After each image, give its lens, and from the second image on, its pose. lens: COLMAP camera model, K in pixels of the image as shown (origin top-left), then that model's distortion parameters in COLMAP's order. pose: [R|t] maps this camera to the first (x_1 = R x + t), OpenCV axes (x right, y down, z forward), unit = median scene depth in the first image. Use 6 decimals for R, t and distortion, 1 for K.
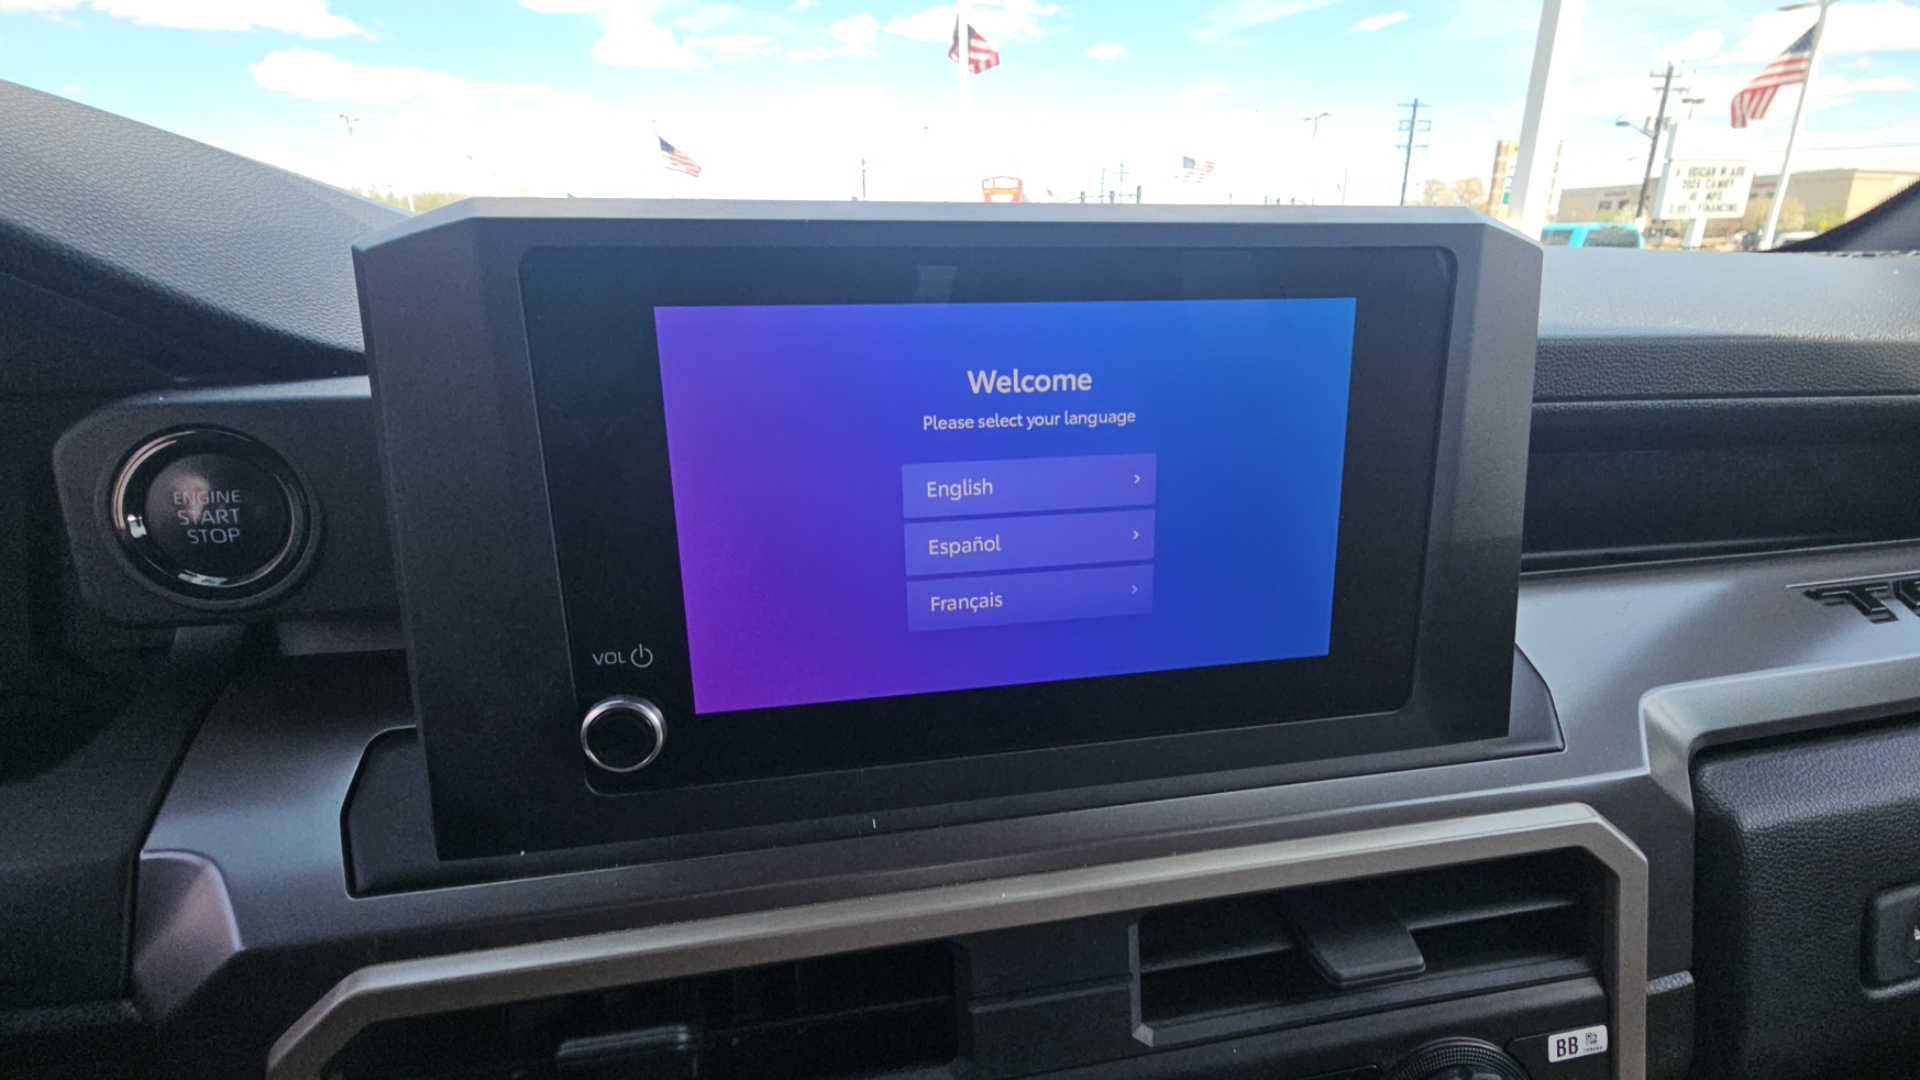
lens RADIAL K [[856.8, 0, 980.1], [0, 856.8, 556.0], [0, 0, 1]] dist [0.011937, -0.008163]
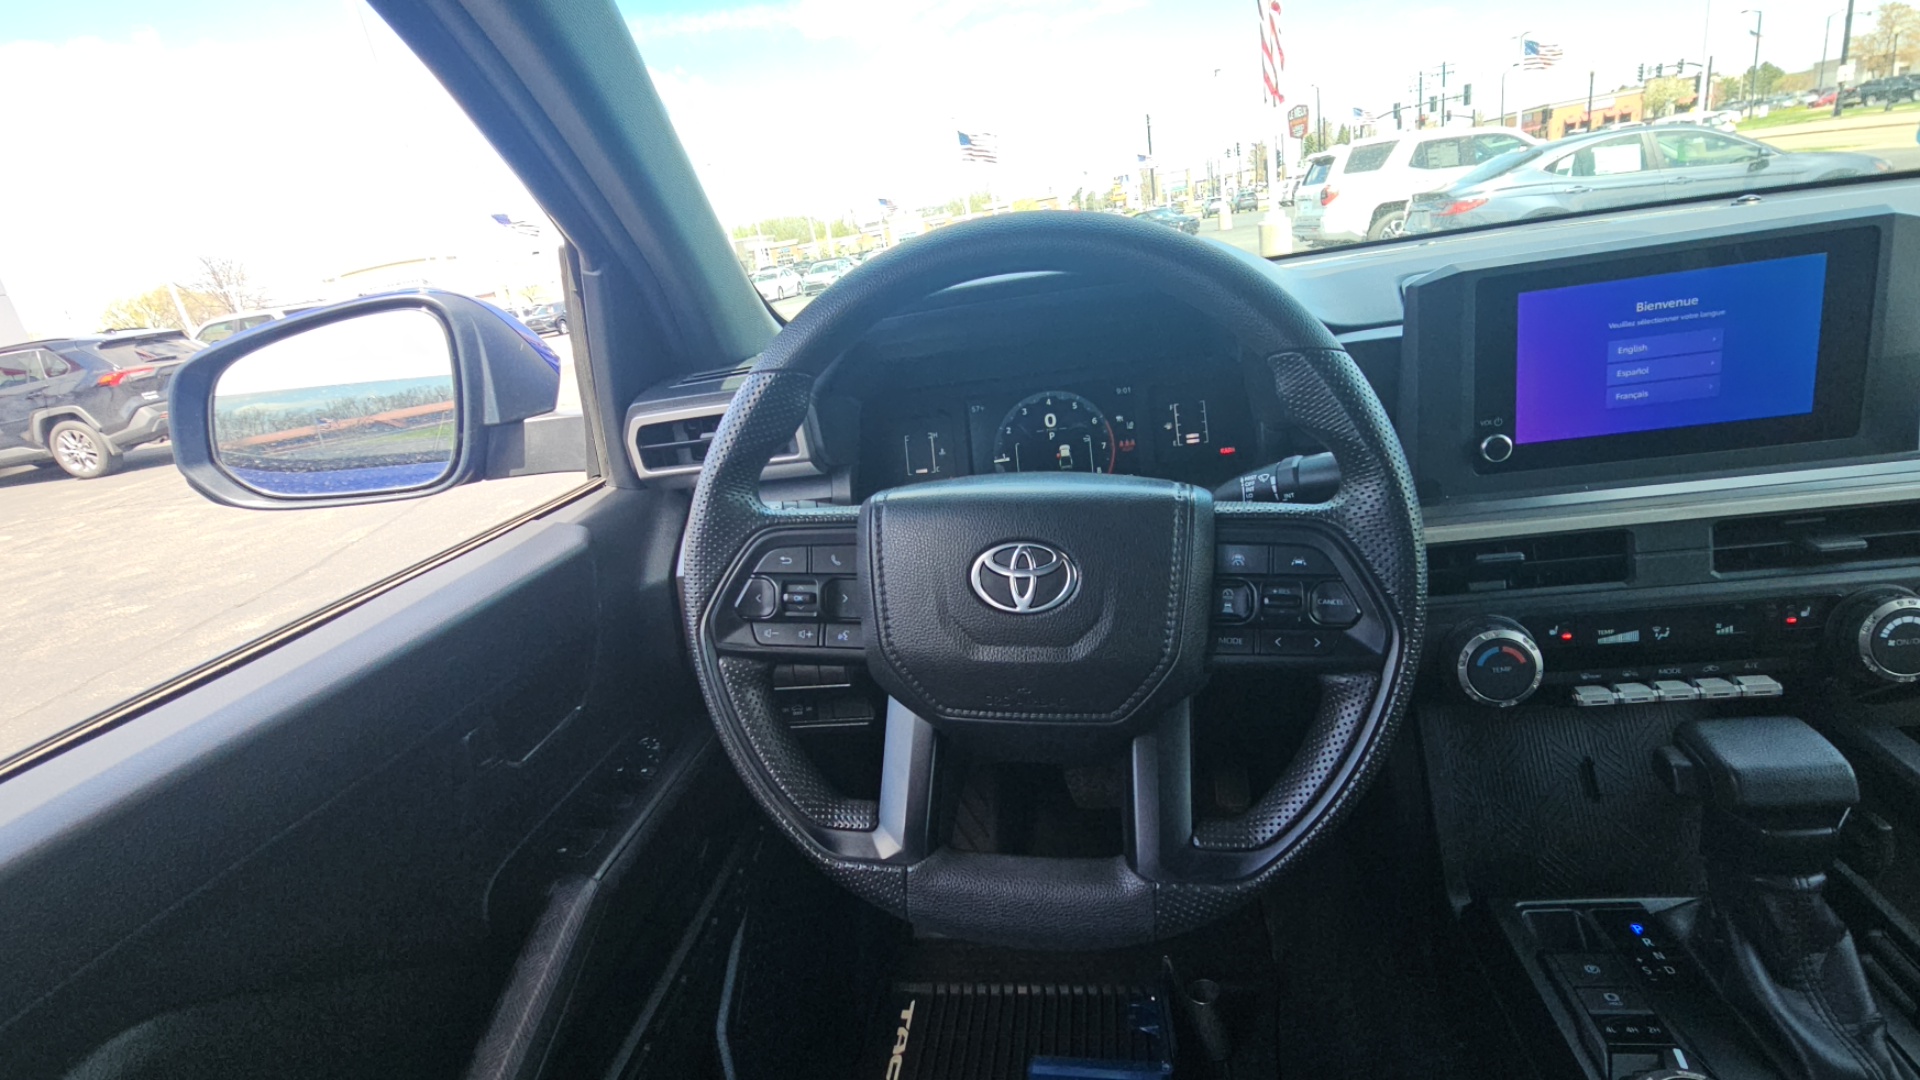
lens RADIAL K [[856.8, 0, 981.2], [0, 856.8, 546.5], [0, 0, 1]] dist [0.011937, -0.008163]
pose [[0.942731, -0.025668, -0.332564, -0.939988], [0.035389, 0.999104, 0.023205, 0.352560], [0.331670, -0.033646, 0.942795, -1.933753]]
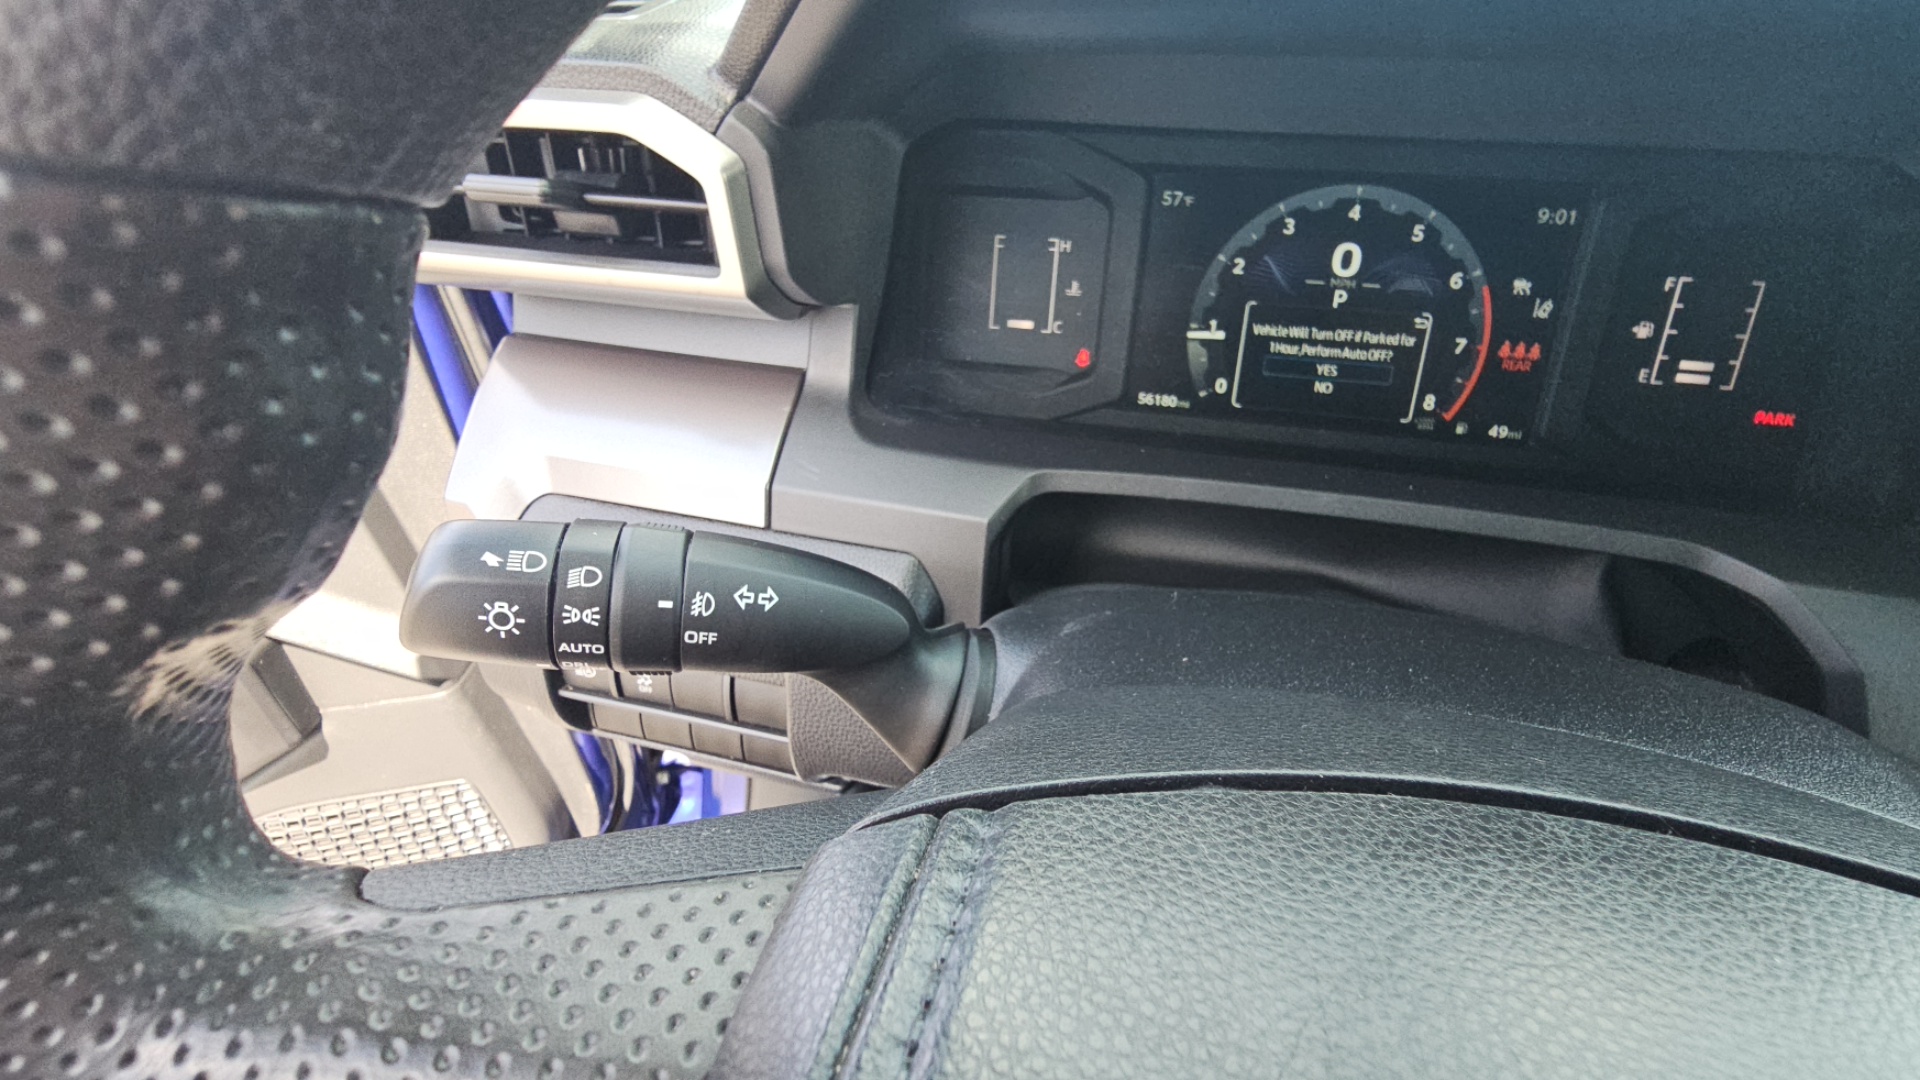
lens RADIAL K [[856.8, 0, 981.2], [0, 856.8, 548.5], [0, 0, 1]] dist [0.011937, -0.008163]
pose [[0.911628, 0.241590, -0.332519, -1.724106], [-0.123143, 0.932394, 0.339818, -0.004583], [0.392135, -0.268840, 0.879747, -0.316218]]
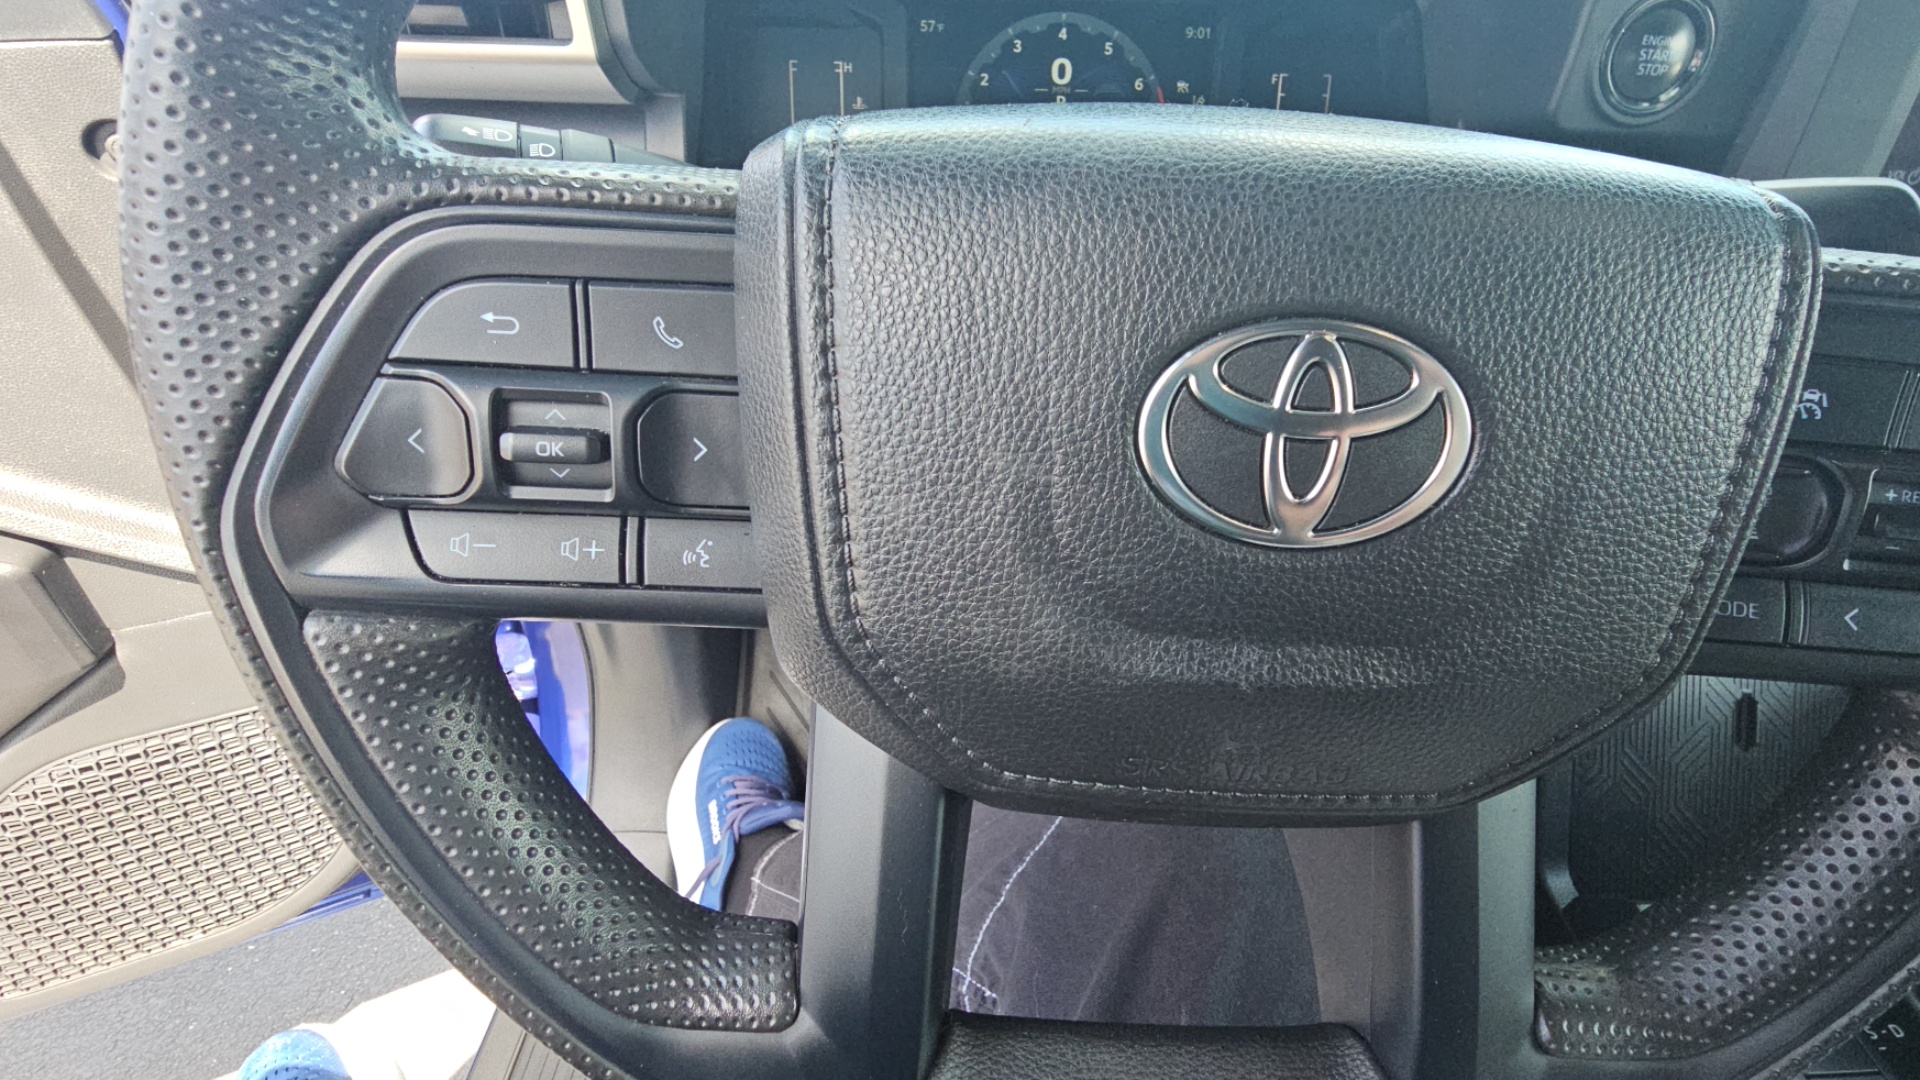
lens RADIAL K [[856.8, 0, 976.6], [0, 856.8, 549.0], [0, 0, 1]] dist [0.011937, -0.008163]
pose [[0.985631, 0.121325, -0.117528, -1.601993], [-0.080245, 0.948565, 0.306244, 0.373116], [0.148638, -0.292412, 0.944670, -0.795586]]
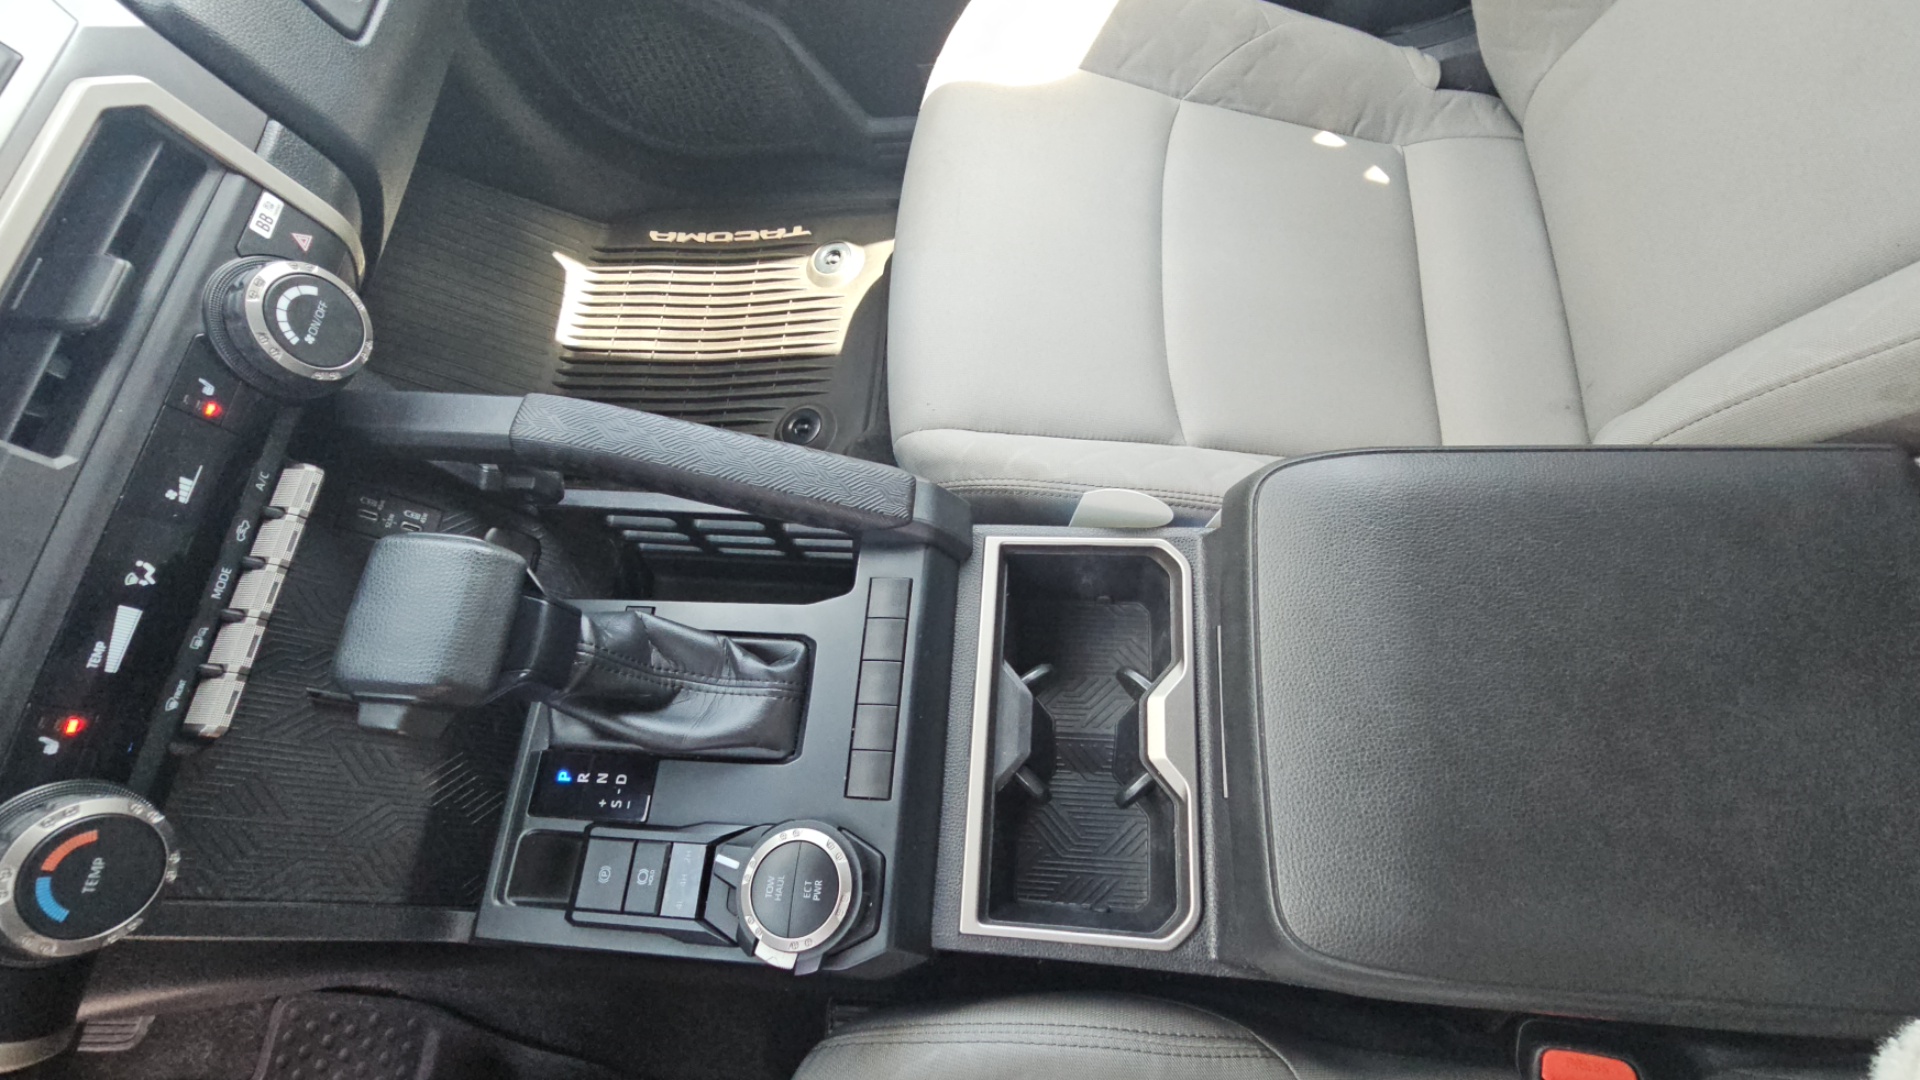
lens RADIAL K [[856.8, 0, 973.3], [0, 856.8, 541.2], [0, 0, 1]] dist [0.011937, -0.008163]
pose [[0.250167, -0.910049, 0.330494, -0.014792], [0.432341, 0.410426, 0.802889, 0.137418], [-0.866313, -0.057970, 0.496127, -0.934210]]
